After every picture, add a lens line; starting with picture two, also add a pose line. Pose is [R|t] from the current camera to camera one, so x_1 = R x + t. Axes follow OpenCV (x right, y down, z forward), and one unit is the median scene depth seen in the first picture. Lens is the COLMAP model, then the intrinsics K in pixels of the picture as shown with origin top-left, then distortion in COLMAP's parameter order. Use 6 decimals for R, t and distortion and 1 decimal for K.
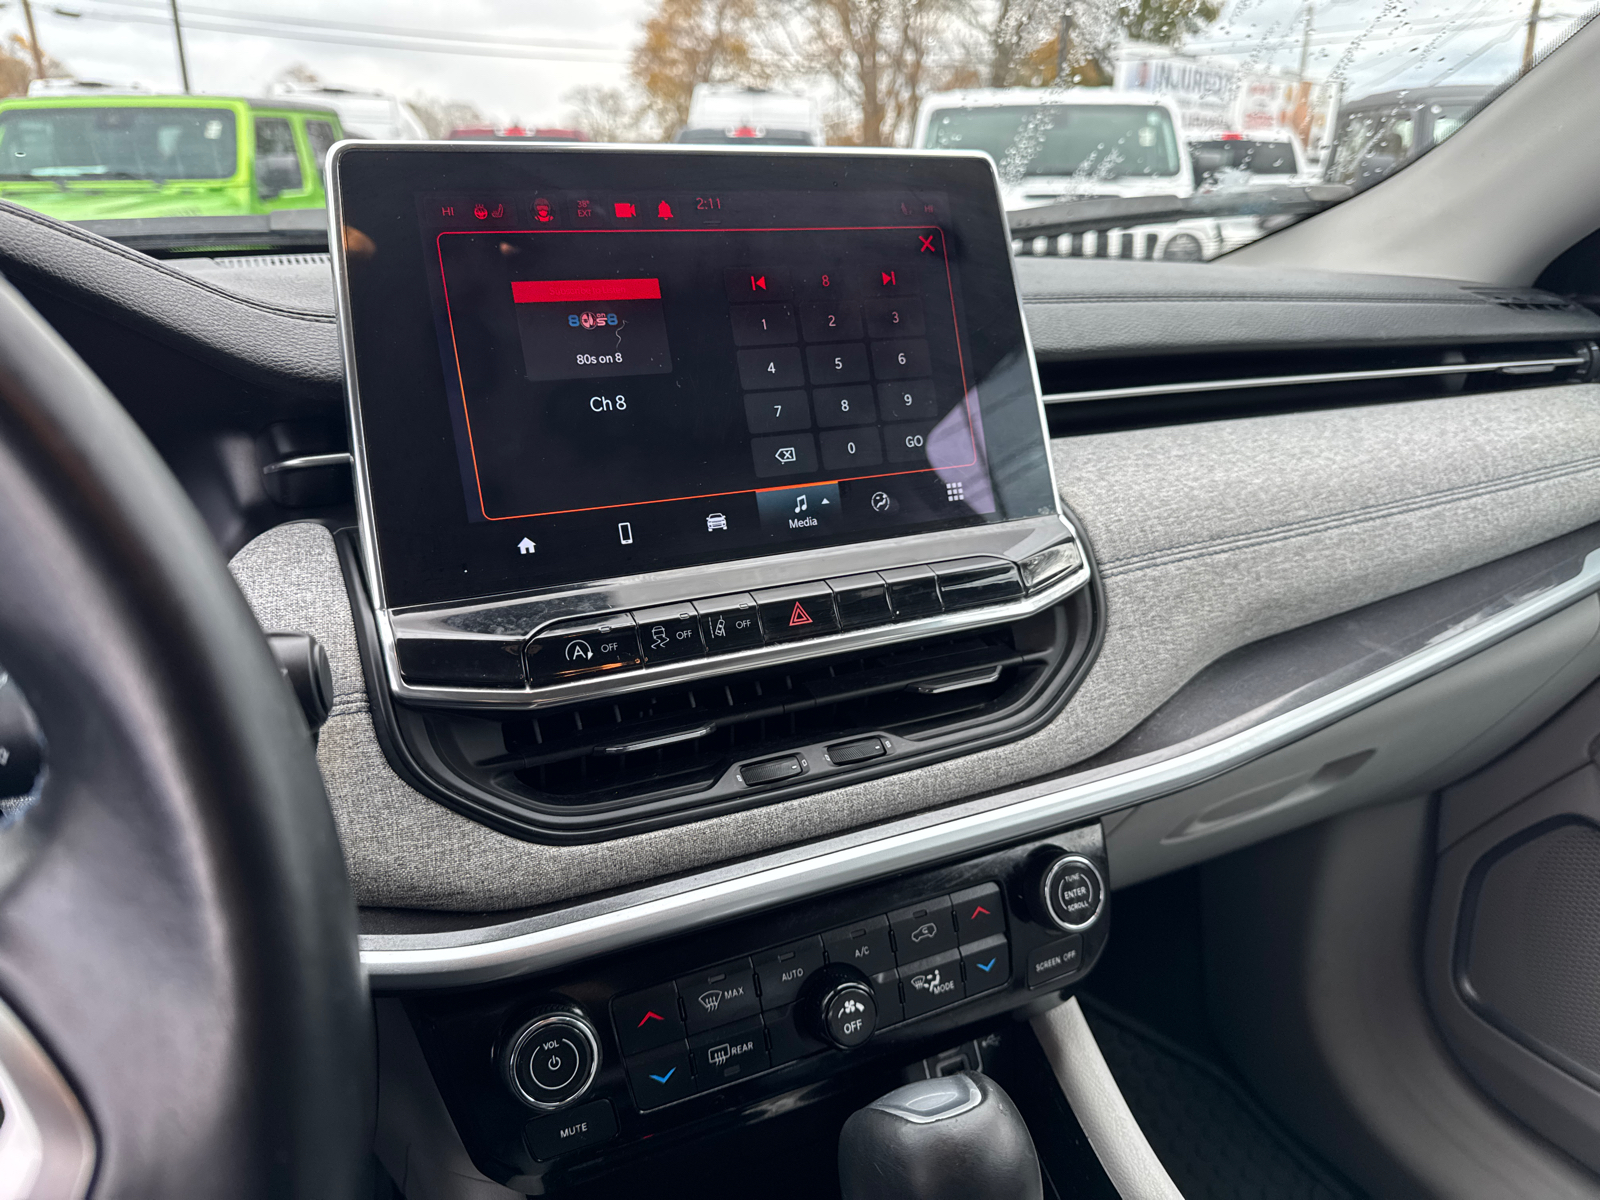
lens RADIAL K [[1129.4, 0, 799.3], [0, 1129.4, 614.6], [0, 0, 1]] dist [0.089913, -0.129319]
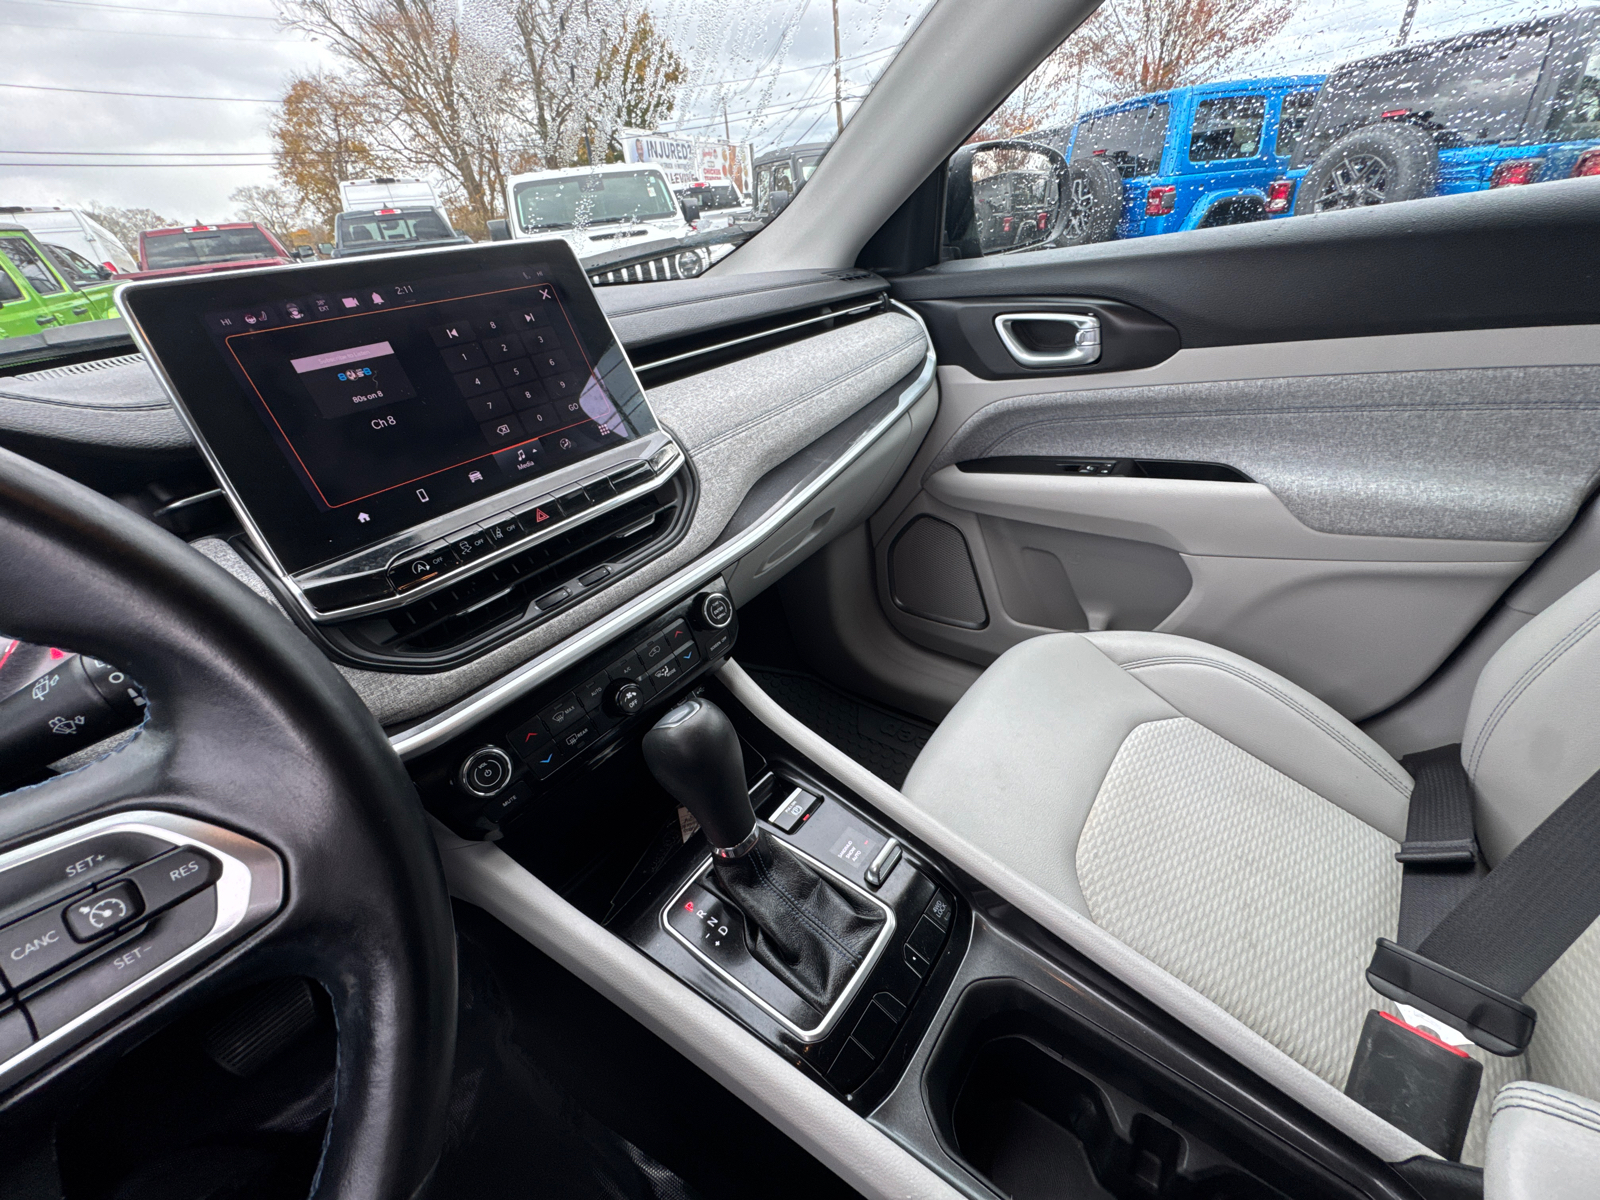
lens RADIAL K [[664.8, 0, 799.8], [0, 664.8, 603.8], [0, 0, 1]] dist [-0.000011, 0.000358]
pose [[0.895263, -0.302567, 0.327043, -0.018753], [0.242256, 0.946628, 0.212620, 0.008427], [-0.373920, -0.111123, 0.920780, -0.163858]]
